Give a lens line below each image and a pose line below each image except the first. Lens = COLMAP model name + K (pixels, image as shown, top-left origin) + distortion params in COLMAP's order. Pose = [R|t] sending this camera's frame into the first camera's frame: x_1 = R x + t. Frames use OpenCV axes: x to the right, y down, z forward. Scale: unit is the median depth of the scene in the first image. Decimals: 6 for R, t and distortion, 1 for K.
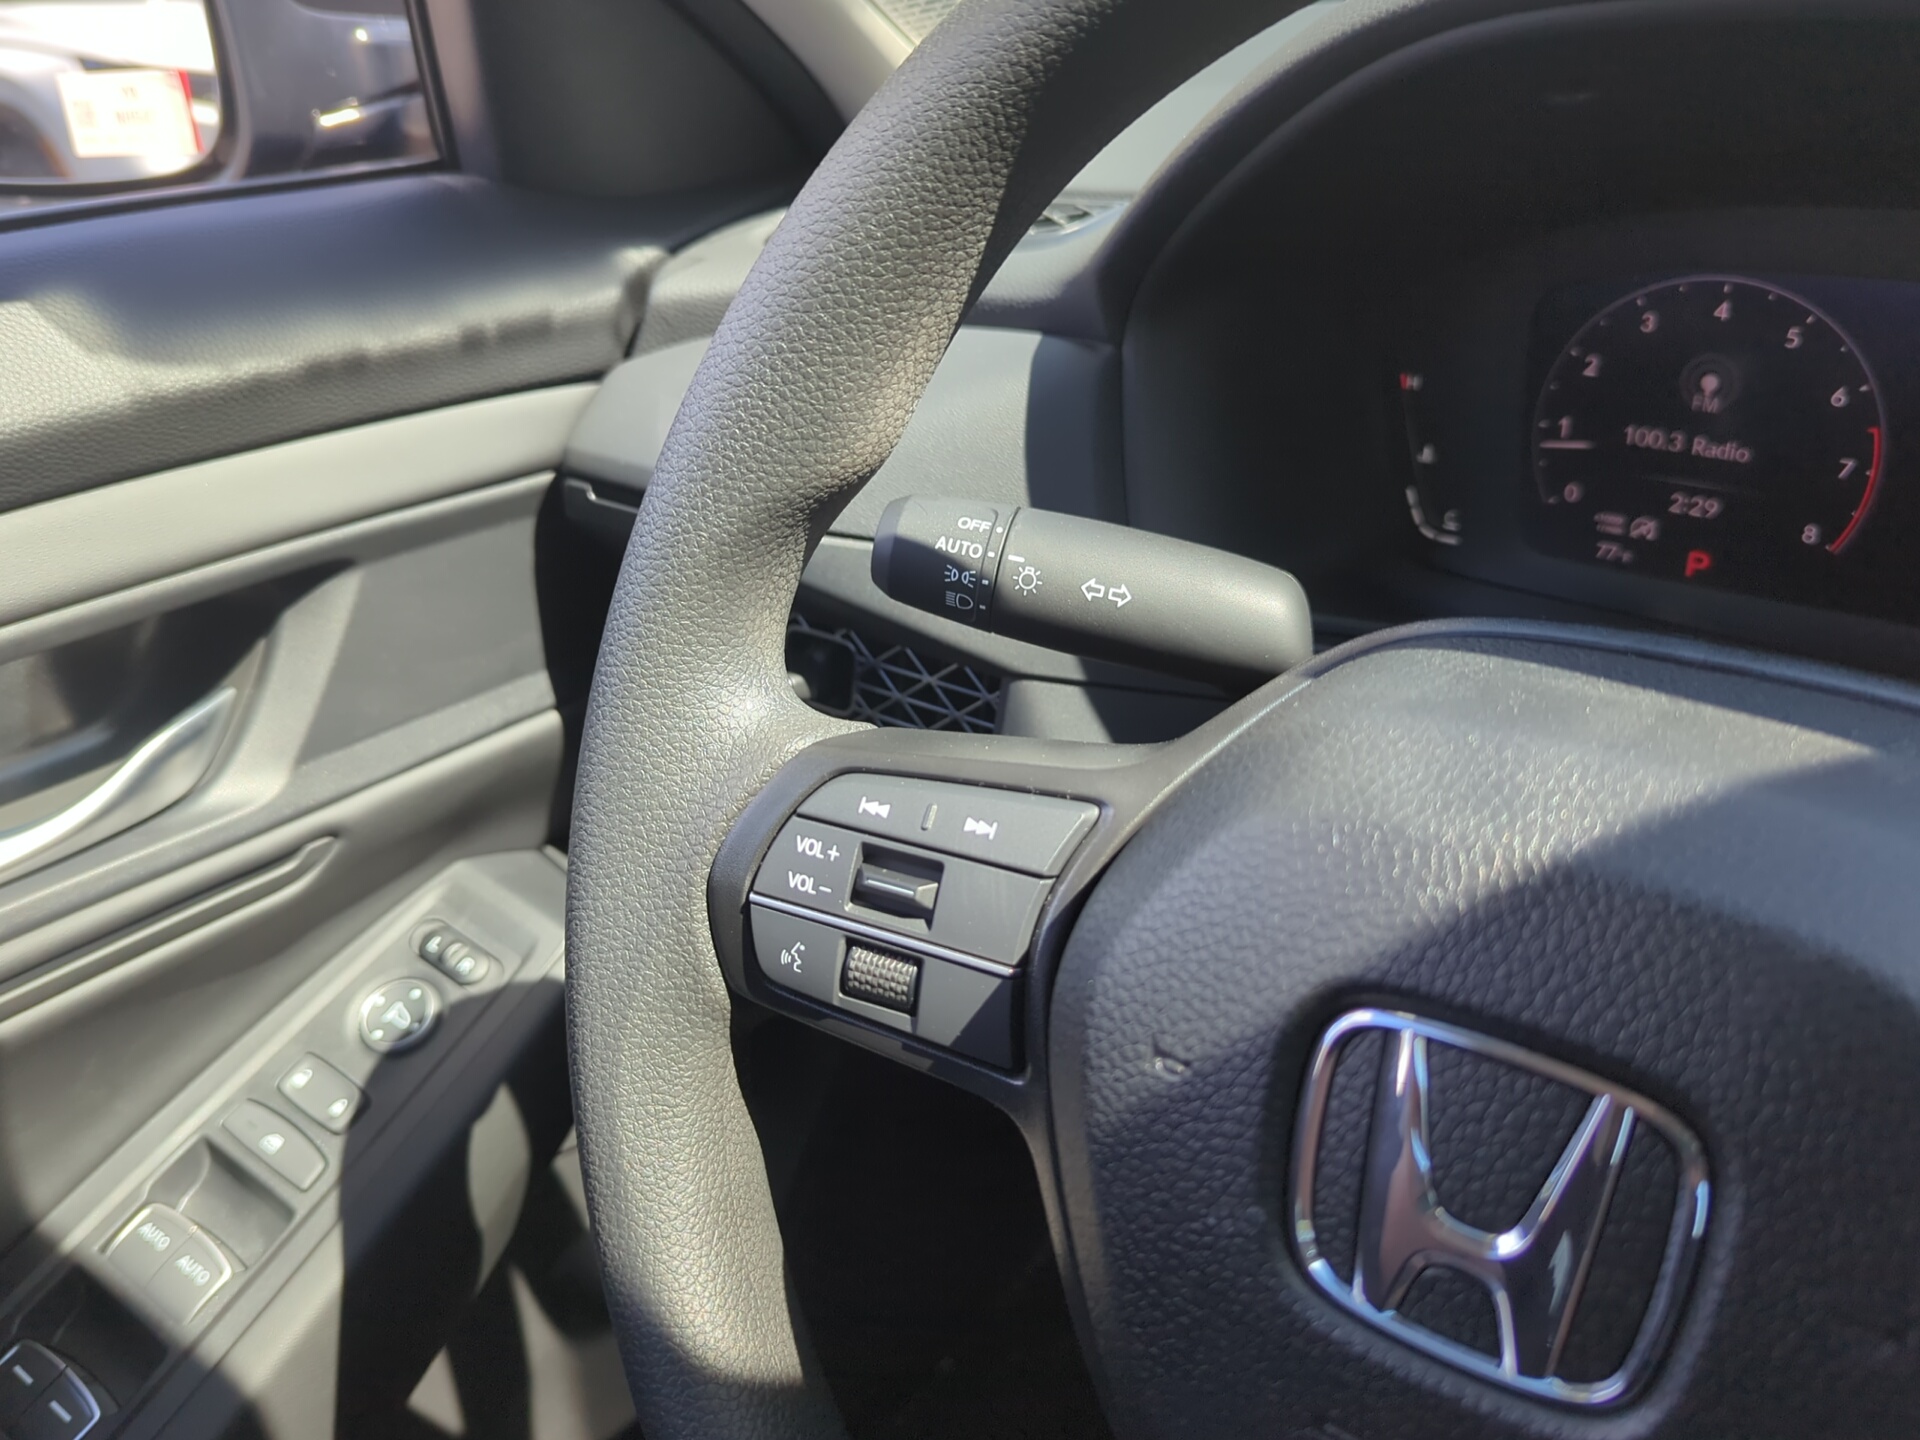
lens RADIAL K [[1668.4, 0, 993.1], [0, 1668.4, 688.6], [0, 0, 1]] dist [0.047104, -0.015442]
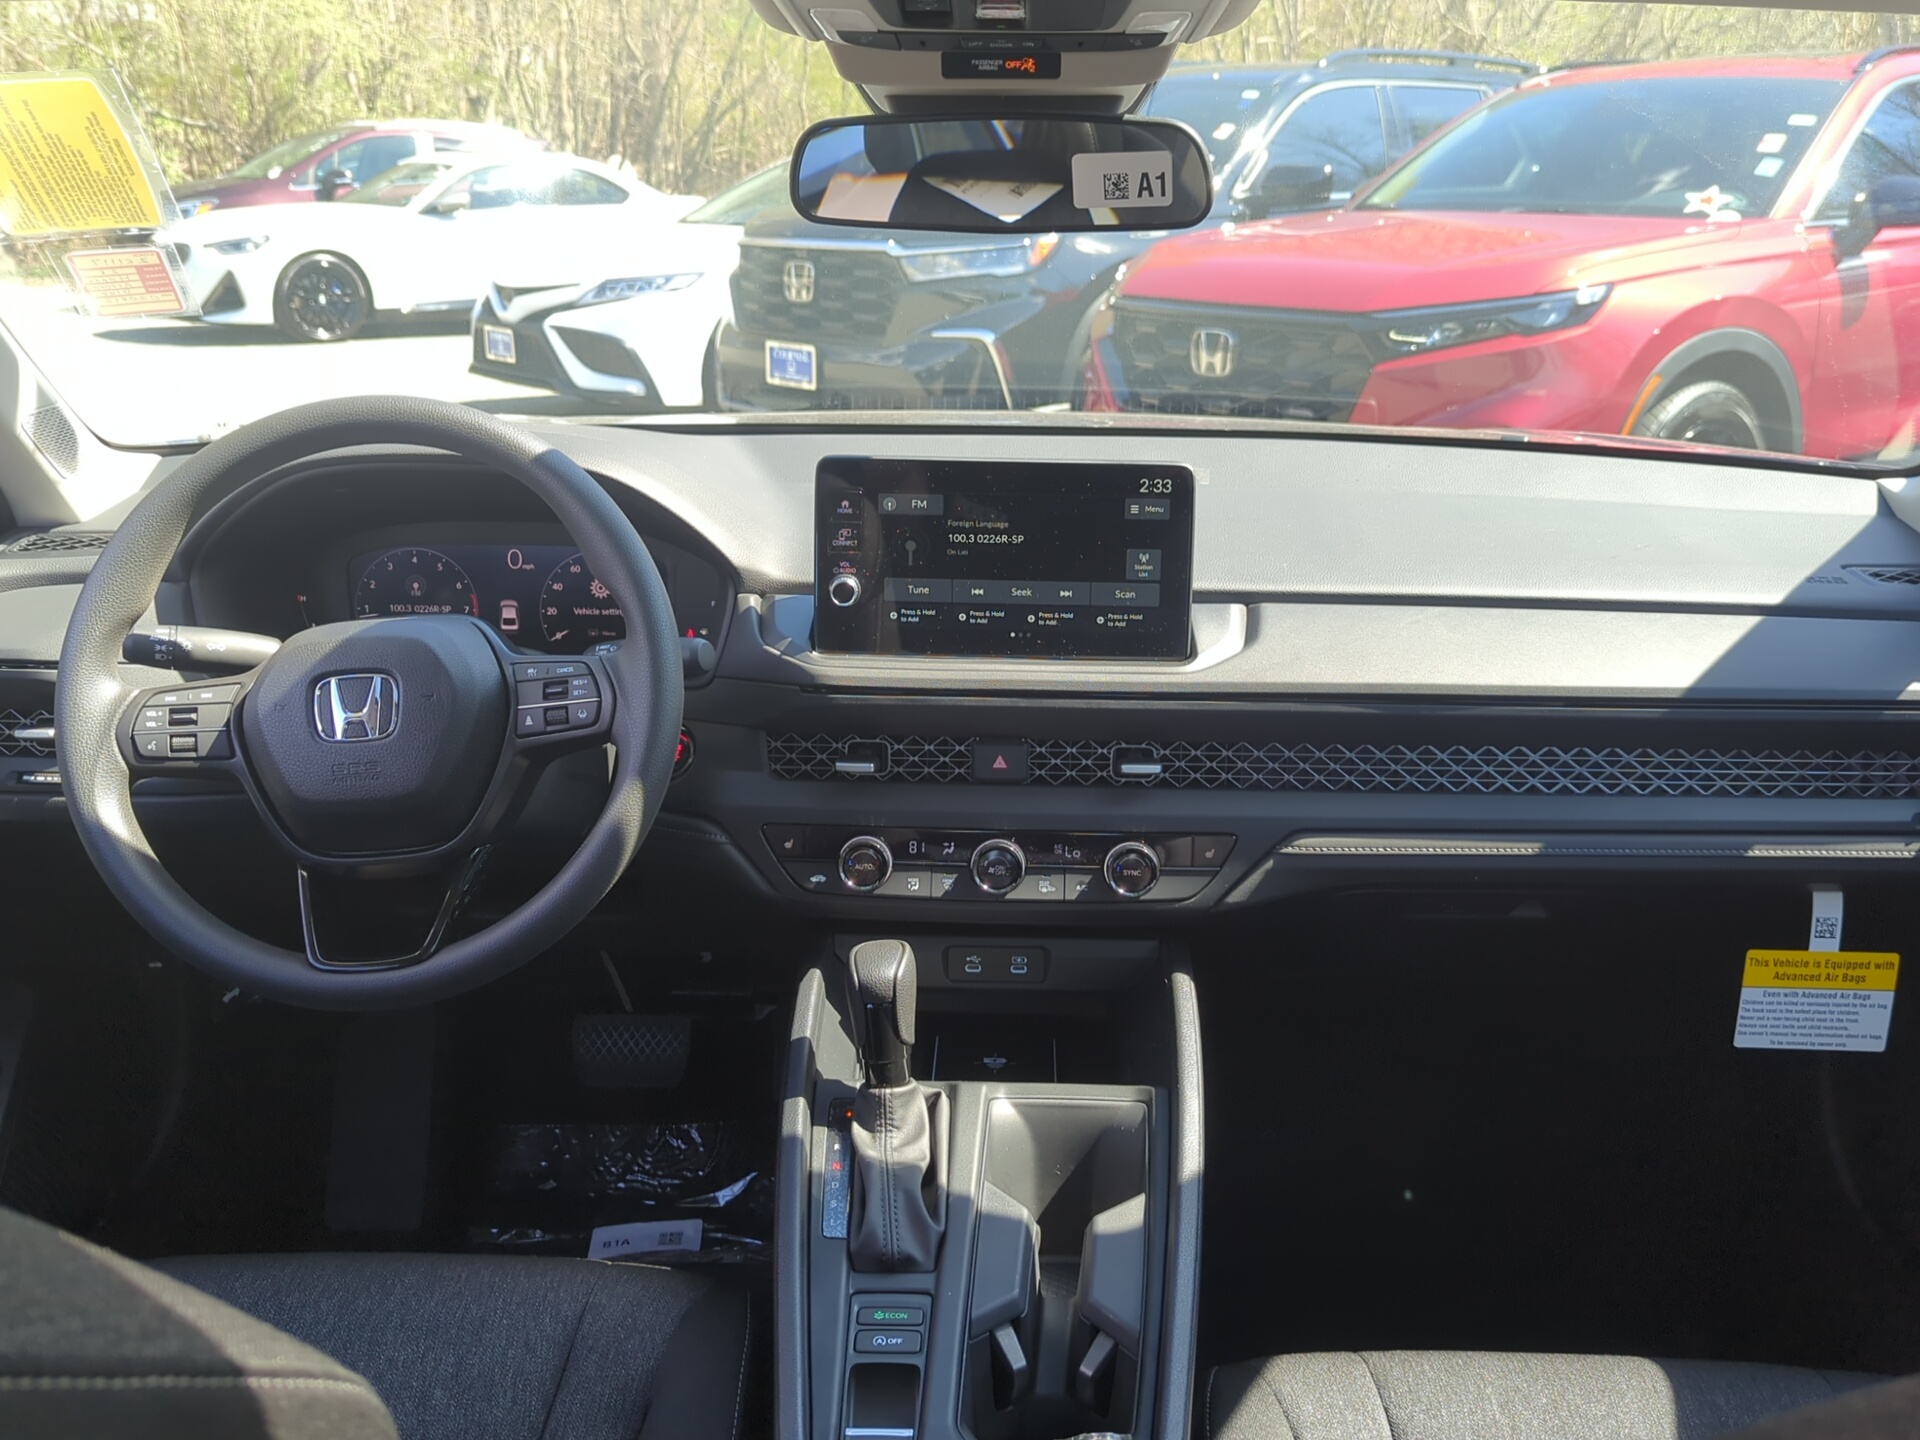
lens RADIAL K [[1836.0, 0, 956.9], [0, 1836.0, 675.1], [0, 0, 1]] dist [0.063996, 0.000000]
pose [[0.803946, -0.087386, 0.588247, -0.626296], [0.222988, 0.961274, -0.161952, 0.616672], [-0.551315, 0.261372, 0.792298, -1.763976]]
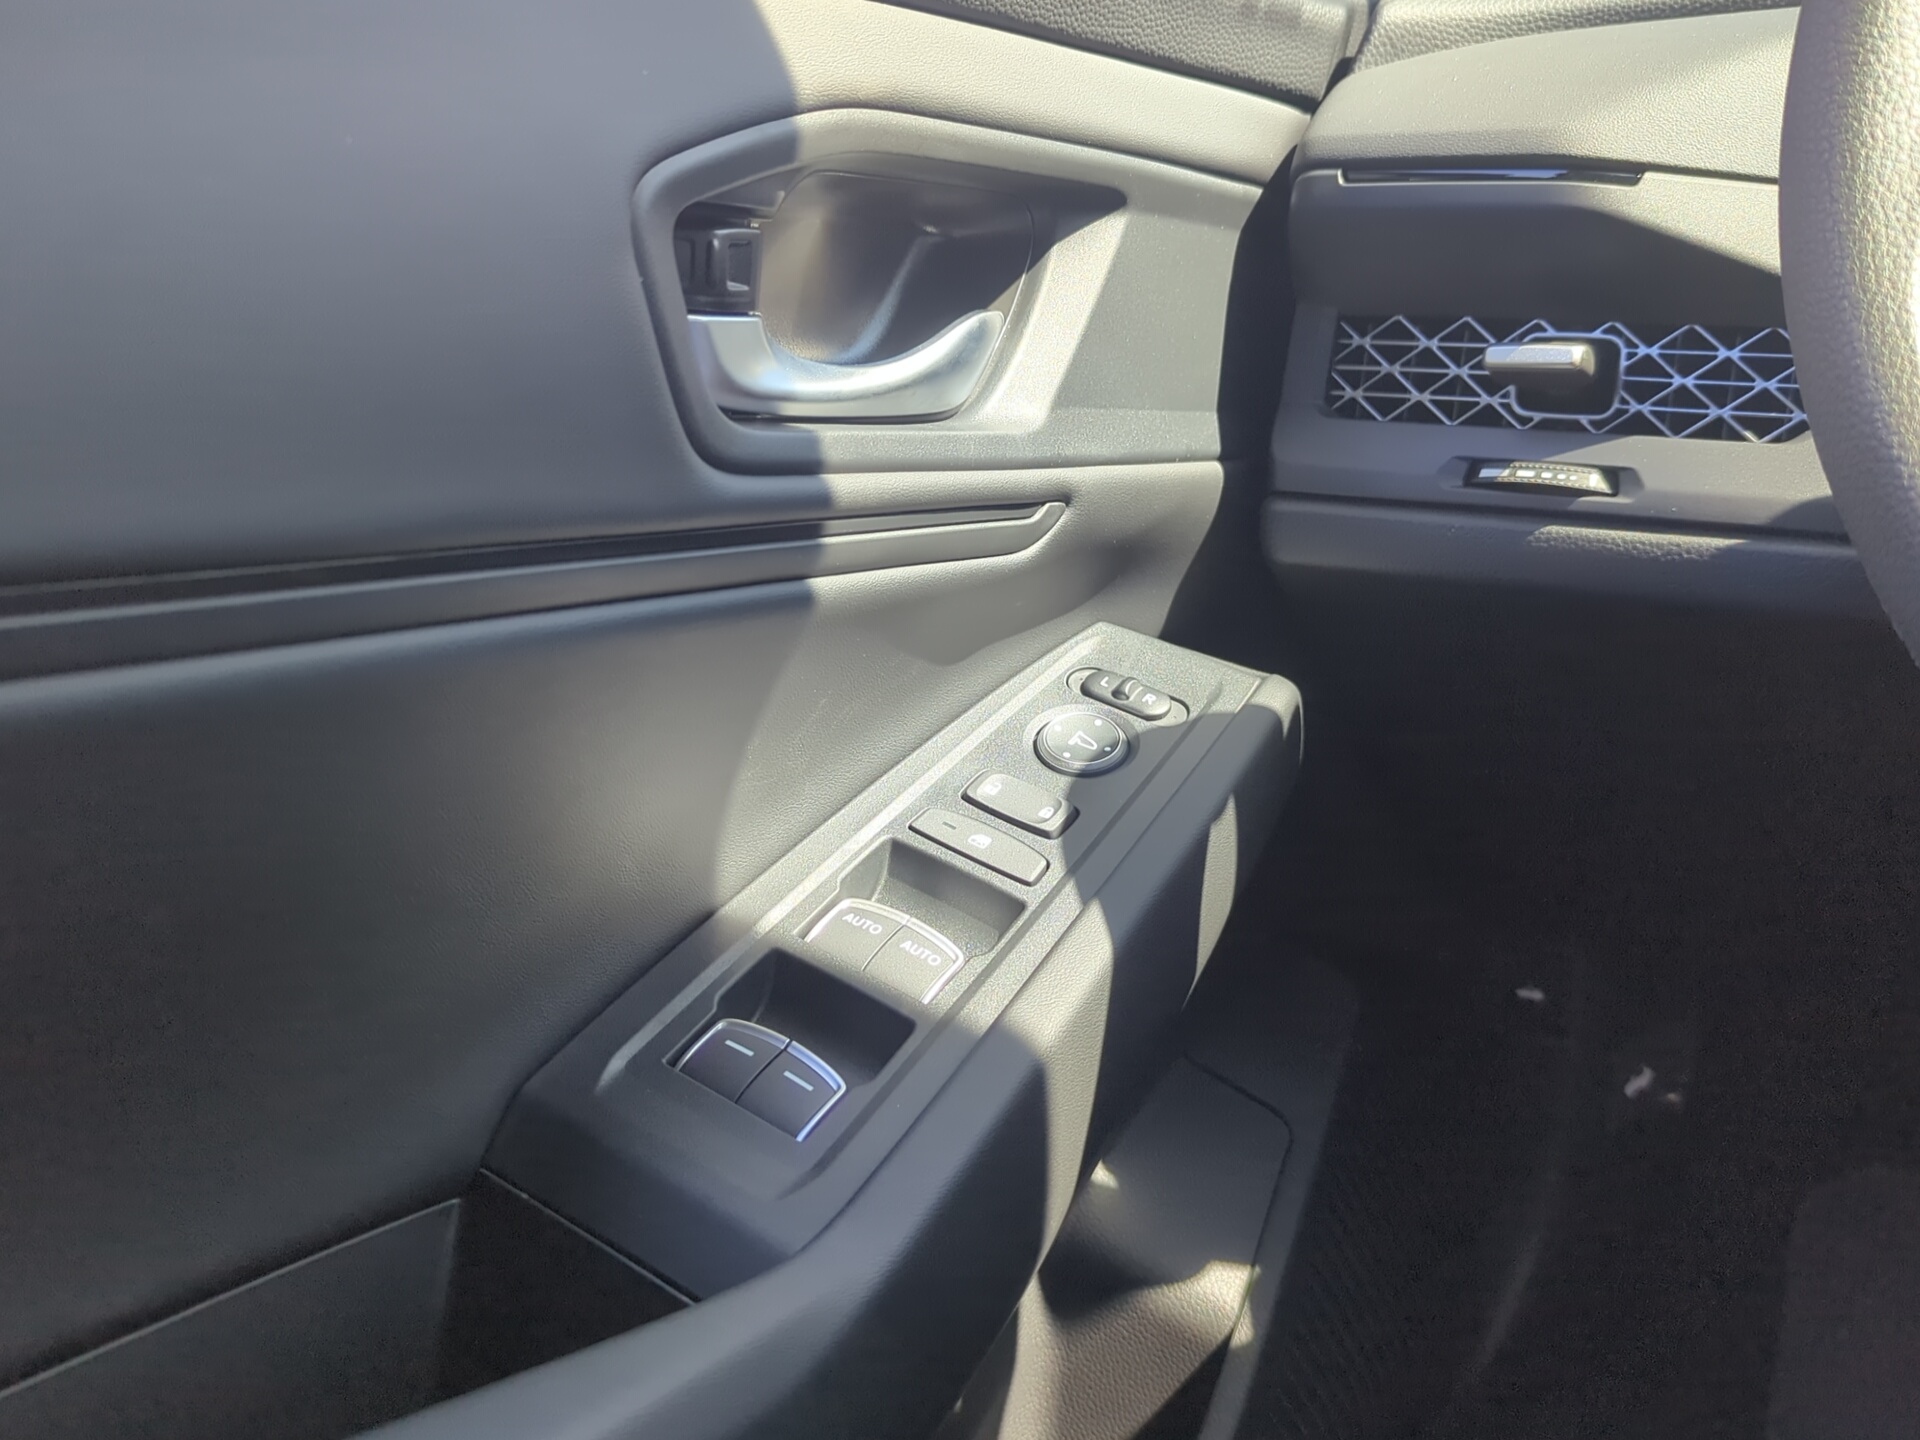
lens RADIAL K [[1836.0, 0, 986.1], [0, 1836.0, 720.8], [0, 0, 1]] dist [0.063996, 0.000000]
pose [[0.995558, 0.050593, 0.079399, -0.520278], [-0.028951, 0.966991, -0.253159, 0.464319], [-0.089586, 0.249736, 0.964161, 0.080064]]
